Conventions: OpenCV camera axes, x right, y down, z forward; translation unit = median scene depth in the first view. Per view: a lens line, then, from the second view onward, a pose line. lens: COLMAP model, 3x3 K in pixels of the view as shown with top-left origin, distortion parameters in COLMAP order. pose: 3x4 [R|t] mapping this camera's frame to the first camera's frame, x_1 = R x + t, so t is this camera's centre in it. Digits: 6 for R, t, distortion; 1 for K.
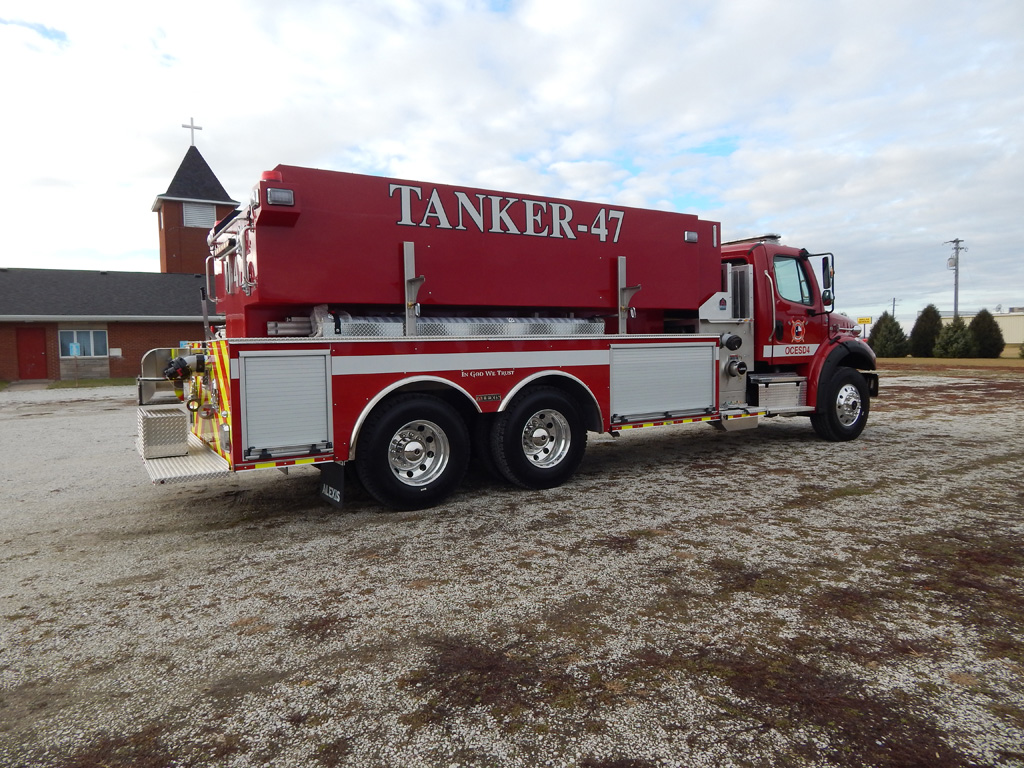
lens RADIAL K [[679.2, 0, 509.3], [0, 679.2, 379.8], [0, 0, 1]] dist [0.004221, -0.006334]
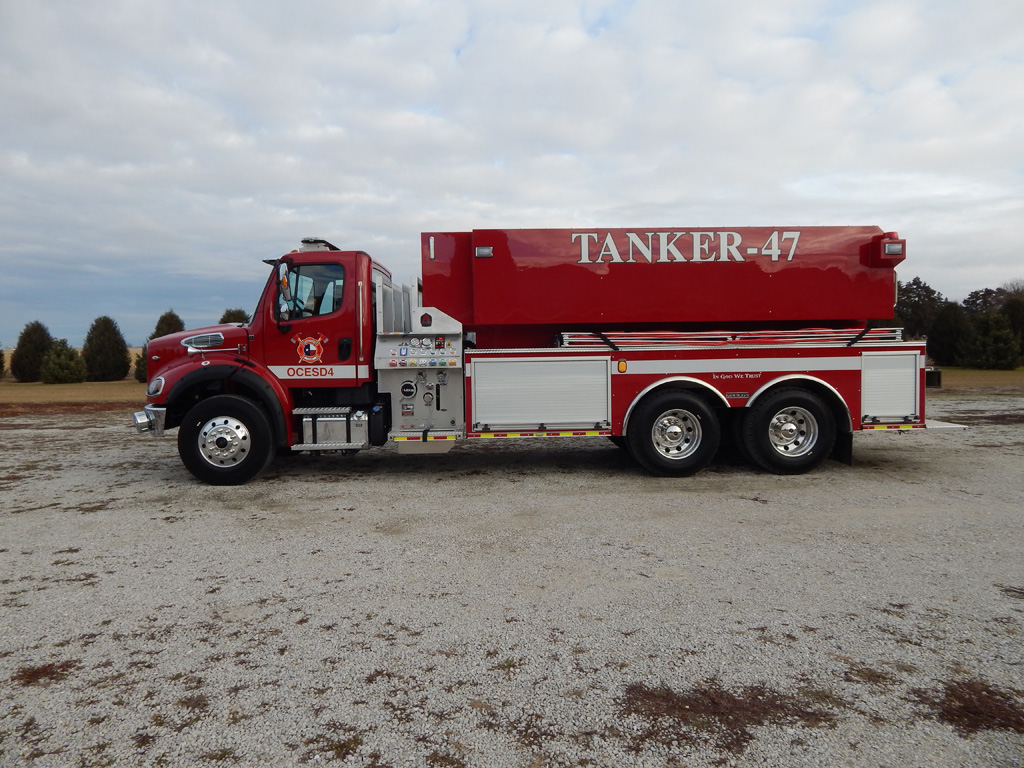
lens RADIAL K [[679.2, 0, 506.0], [0, 679.2, 383.7], [0, 0, 1]] dist [0.004221, -0.006334]
pose [[0.868987, 0.023912, -0.494256, 0.339770], [-0.023778, 0.999696, 0.006558, -0.000213], [0.494263, 0.006054, 0.869291, -0.195623]]
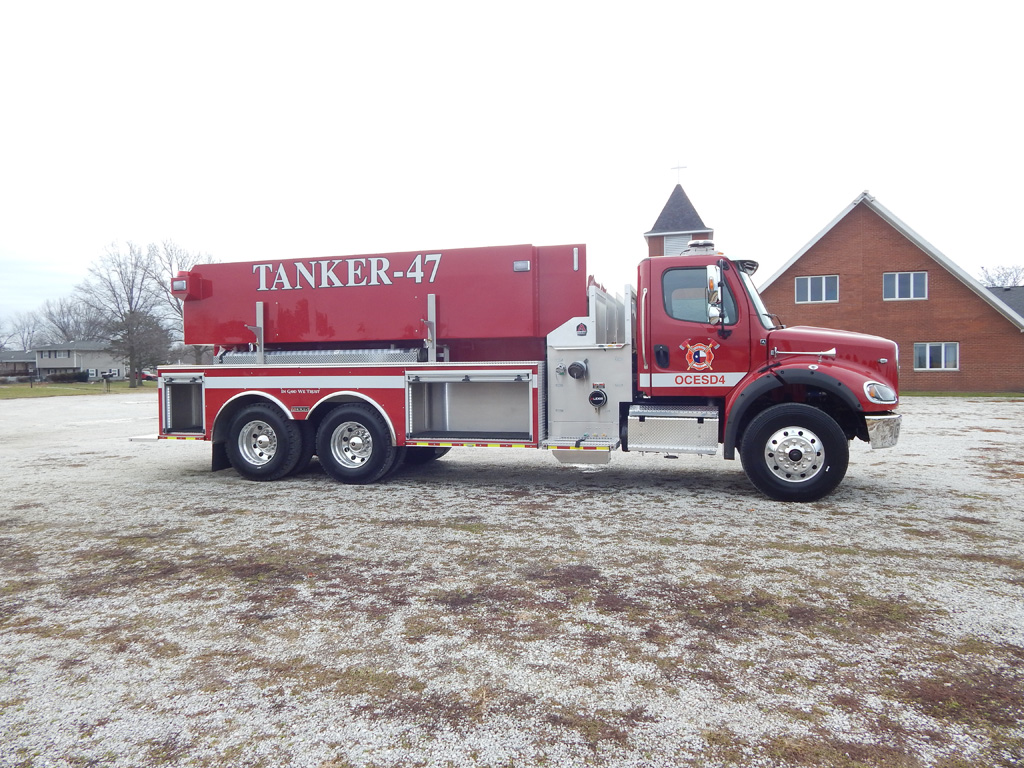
lens RADIAL K [[679.2, 0, 509.1], [0, 679.2, 379.9], [0, 0, 1]] dist [0.004221, -0.006334]
pose [[0.665458, 0.023395, -0.746068, 1.226997], [-0.040263, 0.999179, -0.004581, -0.041672], [0.745348, 0.033087, 0.665854, 0.378642]]
